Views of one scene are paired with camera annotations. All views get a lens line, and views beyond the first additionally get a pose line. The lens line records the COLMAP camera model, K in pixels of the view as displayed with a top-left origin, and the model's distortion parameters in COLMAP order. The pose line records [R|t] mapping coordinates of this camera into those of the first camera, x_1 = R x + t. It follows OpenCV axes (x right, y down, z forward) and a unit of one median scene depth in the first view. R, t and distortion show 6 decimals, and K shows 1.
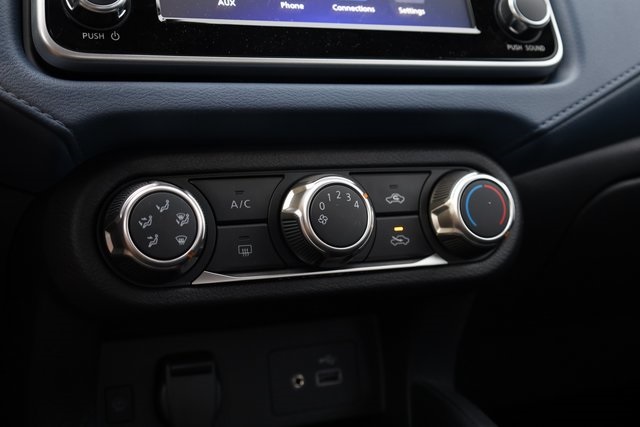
lens RADIAL K [[919.2, 0, 320.0], [0, 919.2, 213.5], [0, 0, 1]] dist [0.007803, -0.011505]
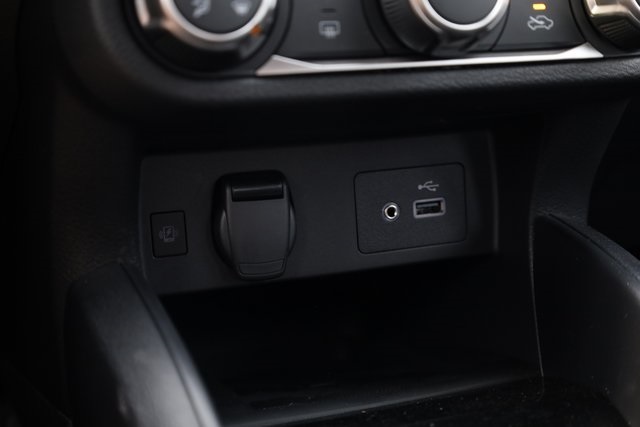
lens RADIAL K [[919.2, 0, 320.0], [0, 919.2, 213.5], [0, 0, 1]] dist [0.007803, -0.011505]
pose [[0.997036, 0.022454, -0.073590, -0.030421], [-0.009418, 0.984893, 0.172906, 0.054039], [0.076361, -0.171701, 0.982185, 0.245501]]
